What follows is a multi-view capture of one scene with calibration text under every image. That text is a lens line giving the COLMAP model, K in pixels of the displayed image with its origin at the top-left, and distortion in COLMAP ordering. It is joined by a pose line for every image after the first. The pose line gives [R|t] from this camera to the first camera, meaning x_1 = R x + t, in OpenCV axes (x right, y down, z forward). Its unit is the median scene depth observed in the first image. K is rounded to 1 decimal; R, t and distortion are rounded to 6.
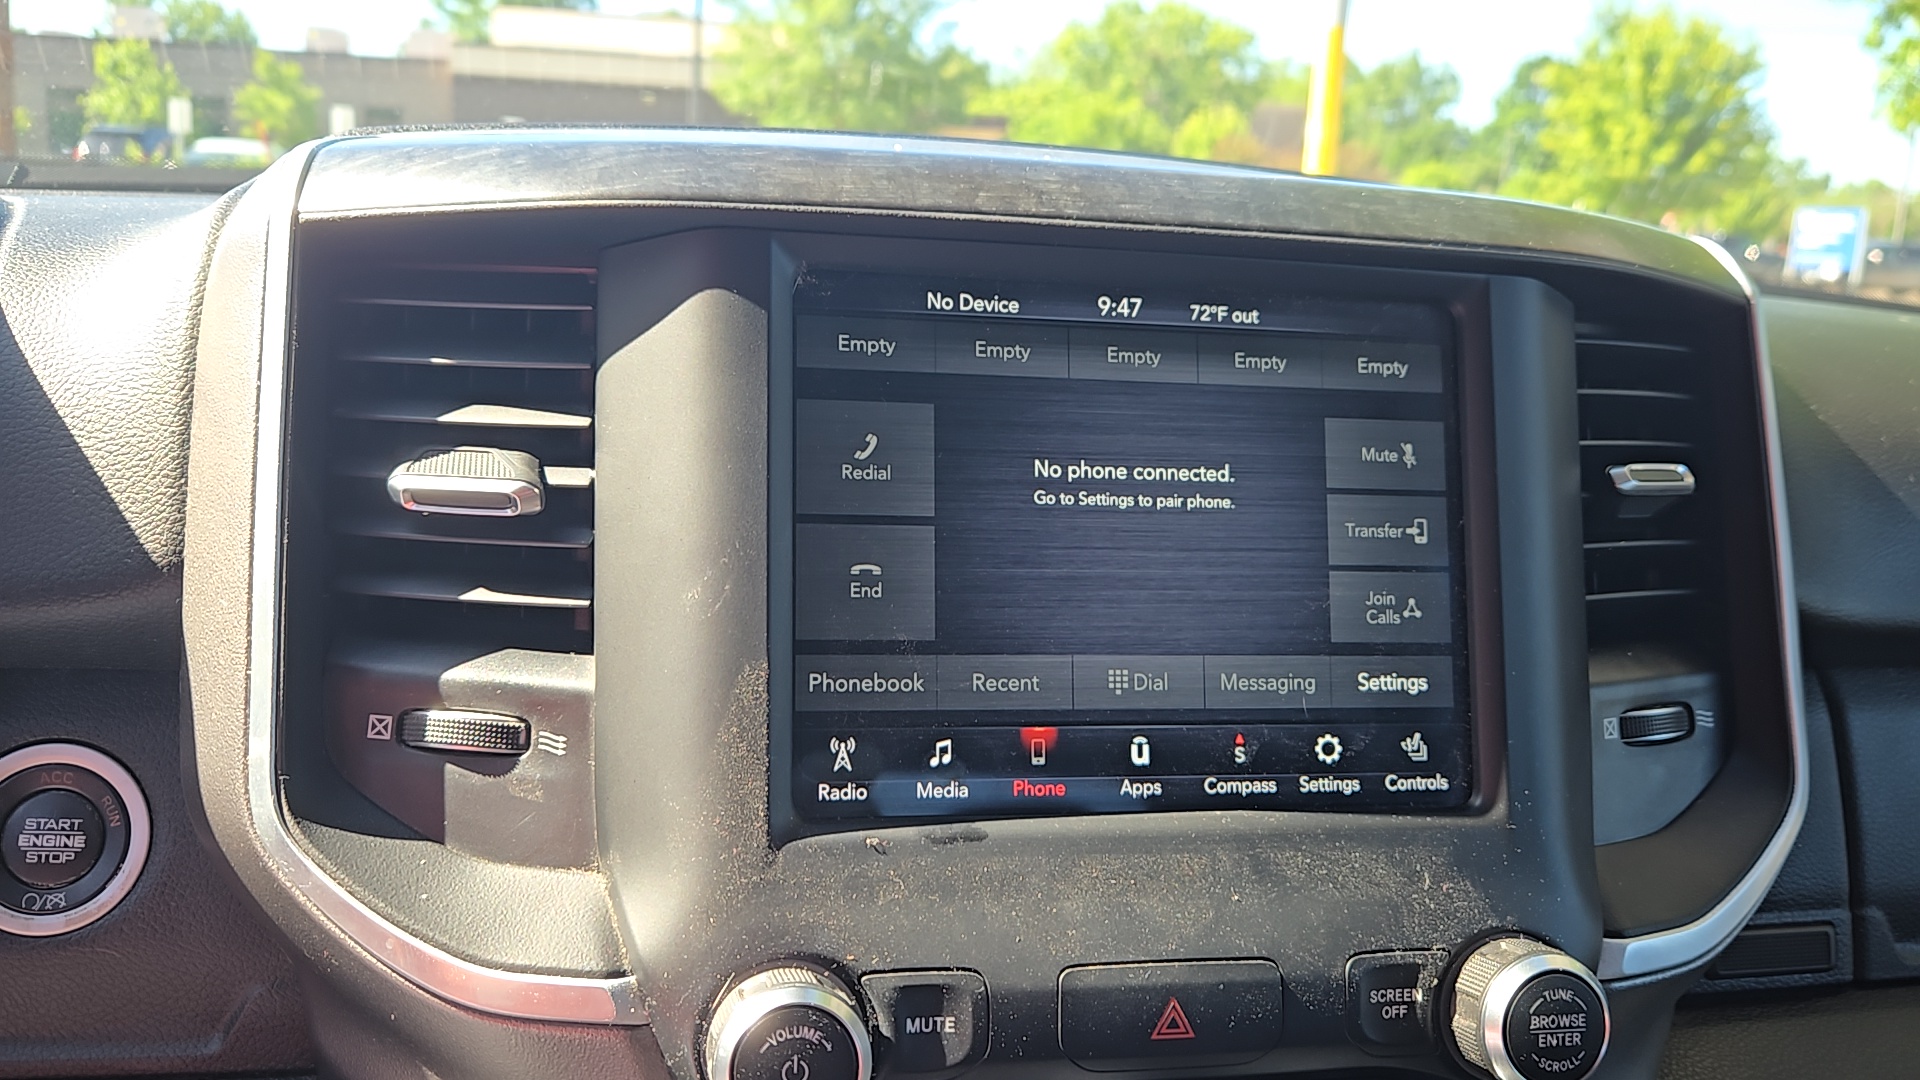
lens RADIAL K [[1620.8, 0, 951.2], [0, 1620.8, 540.6], [0, 0, 1]] dist [-0.004679, -0.004597]
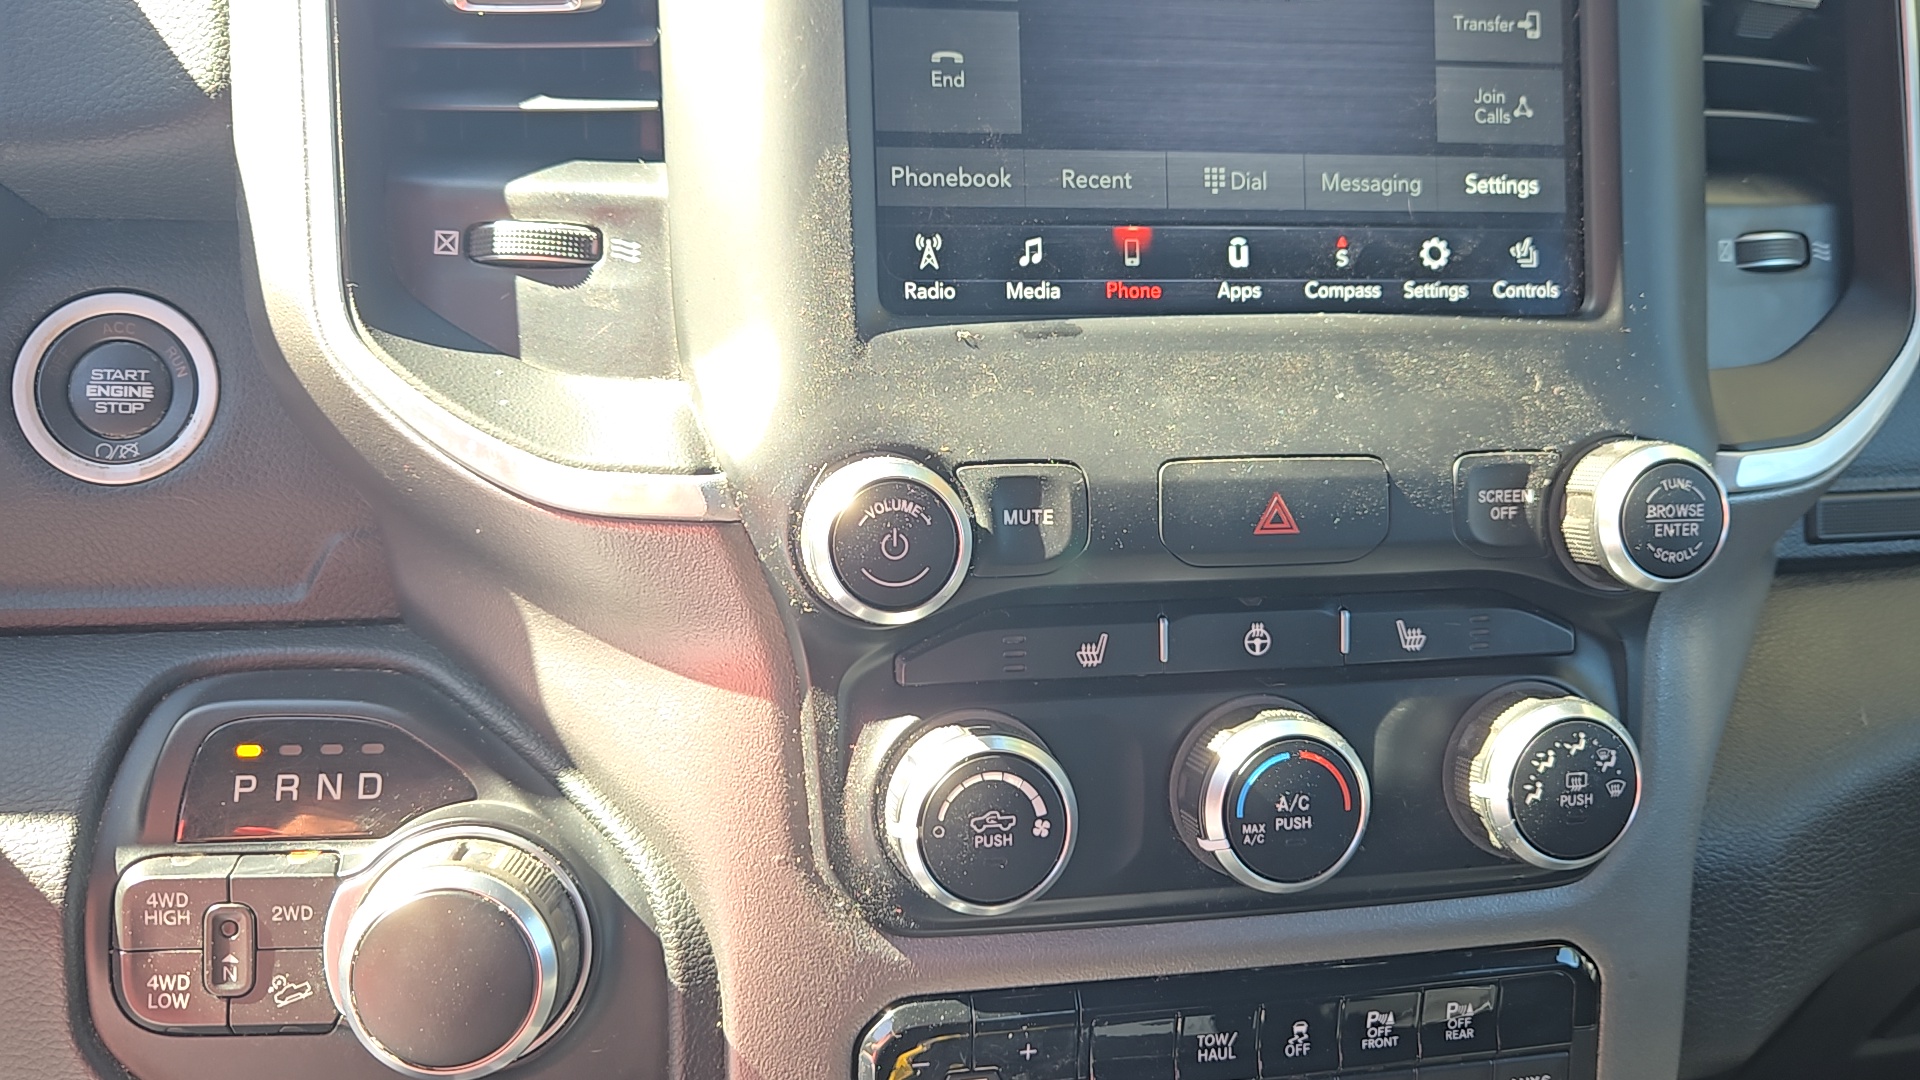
lens RADIAL K [[1620.8, 0, 951.2], [0, 1620.8, 540.6], [0, 0, 1]] dist [-0.004679, -0.004597]
pose [[0.999483, -0.022403, -0.023046, -0.034283], [0.025086, 0.992013, 0.123616, 0.176787], [0.020092, -0.124130, 0.992063, 0.028600]]
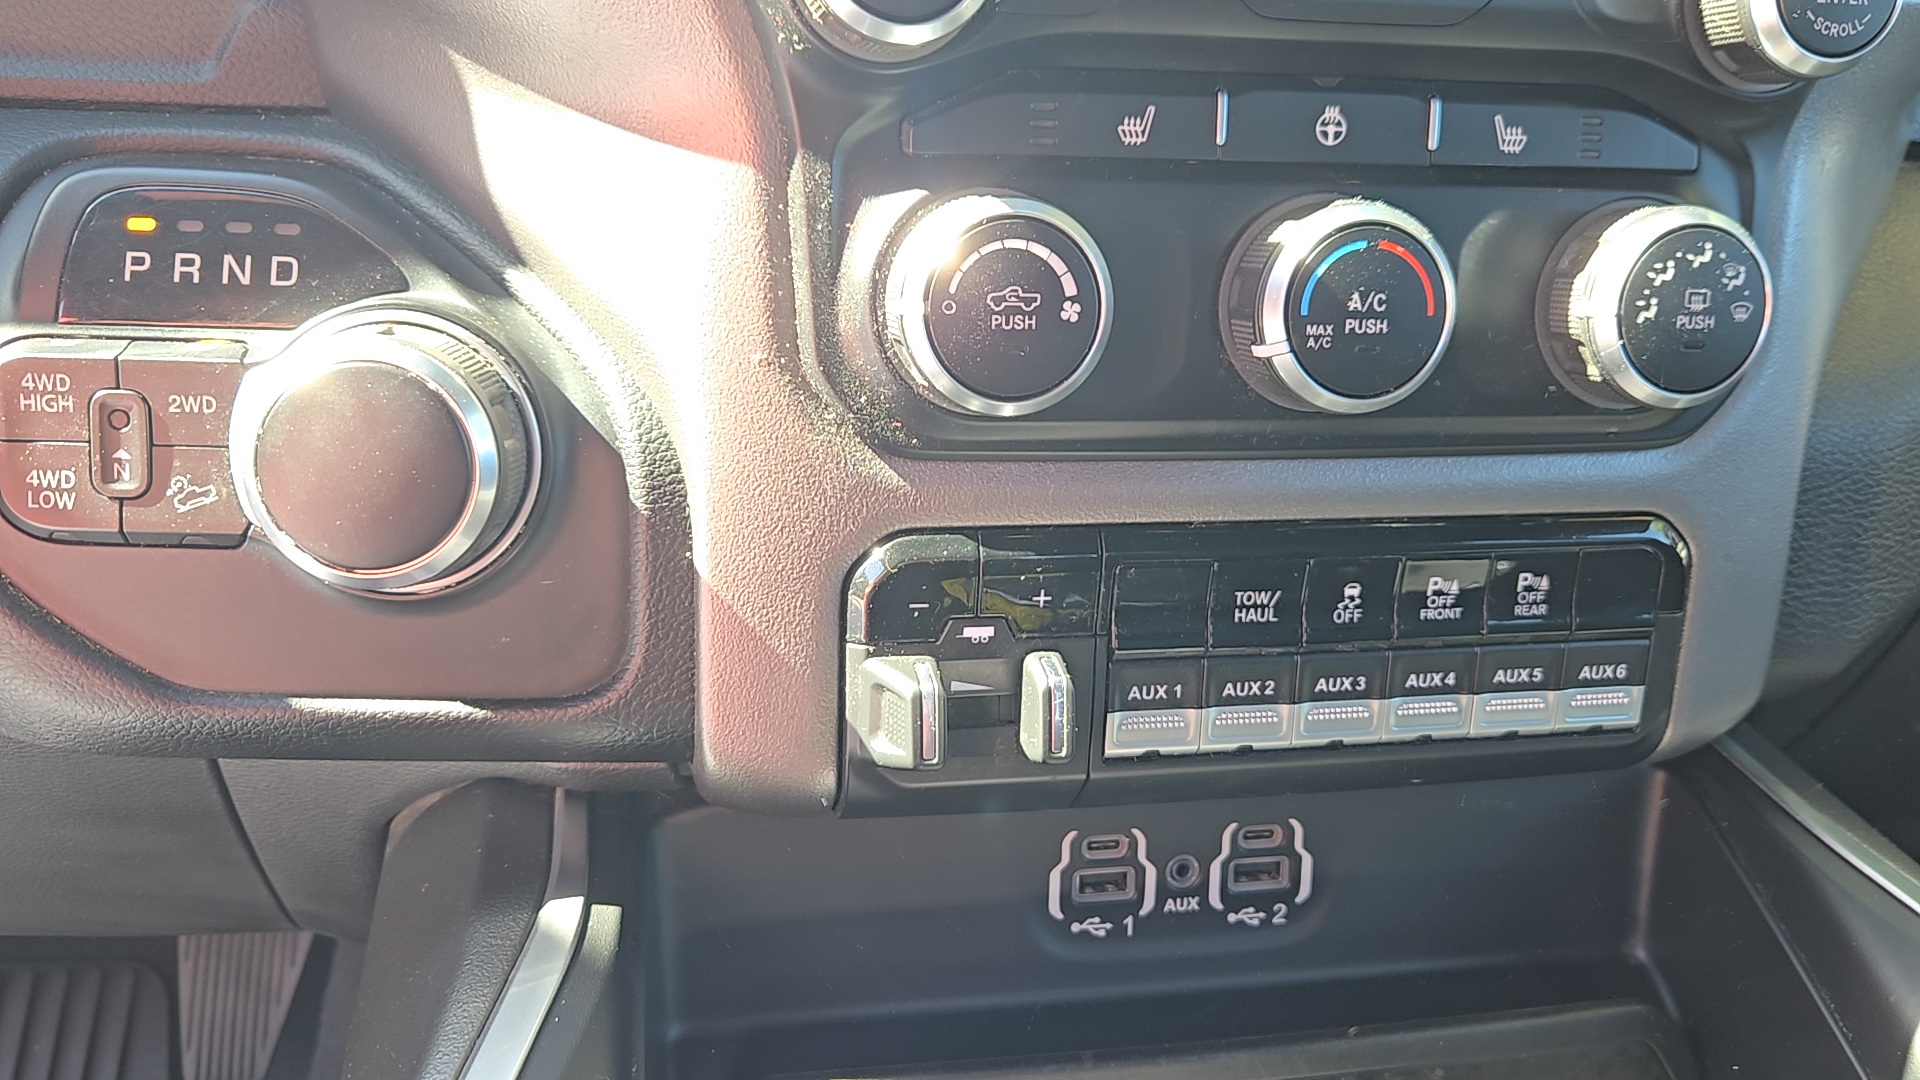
lens RADIAL K [[1632.8, 0, 949.1], [0, 1632.8, 537.7], [0, 0, 1]] dist [-0.010155, -0.001781]
pose [[0.999635, 0.010561, -0.024850, -0.044995], [-0.004229, 0.970207, 0.242241, 0.360995], [0.026668, -0.242048, 0.969898, 0.131023]]
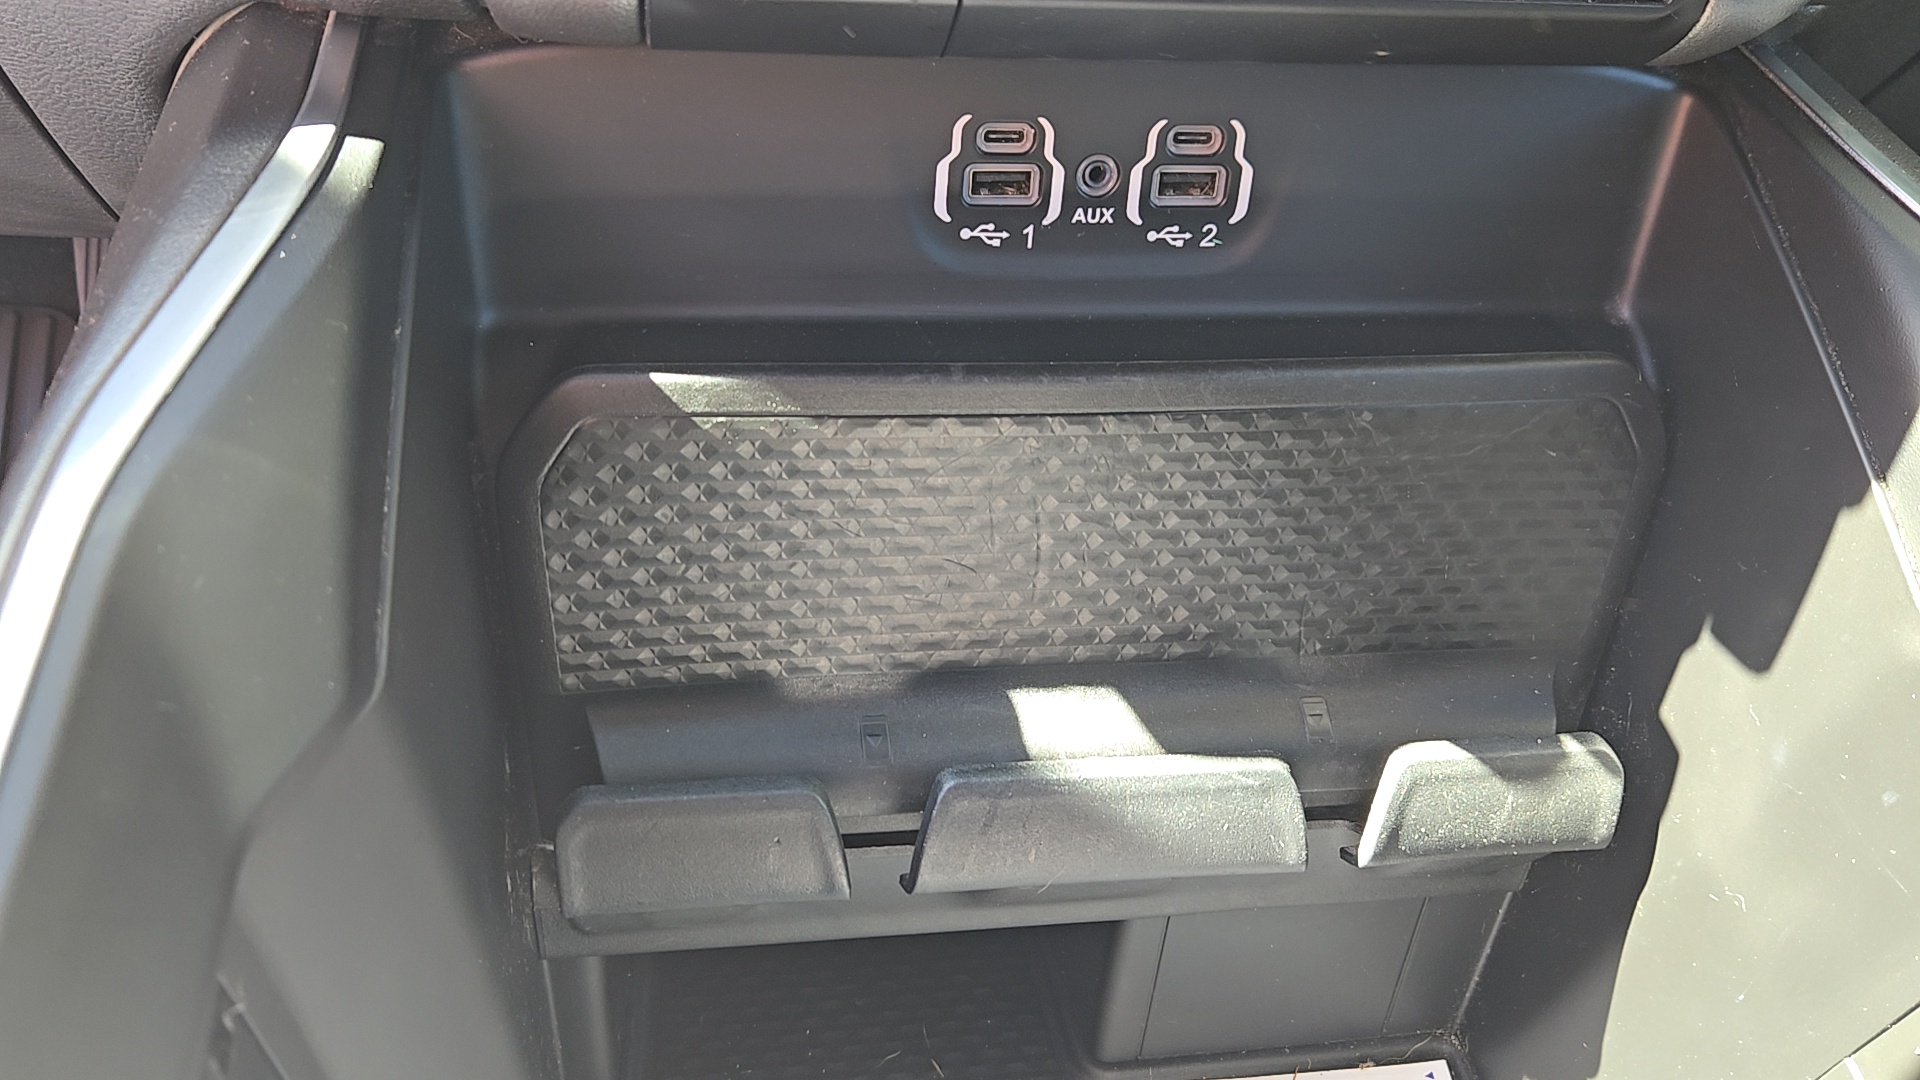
lens RADIAL K [[1620.8, 0, 951.2], [0, 1620.8, 540.6], [0, 0, 1]] dist [-0.004679, -0.004597]
pose [[0.996872, 0.074051, -0.027600, 0.041483], [-0.047269, 0.838597, 0.542698, 0.516283], [0.063333, -0.539696, 0.839475, 0.252368]]
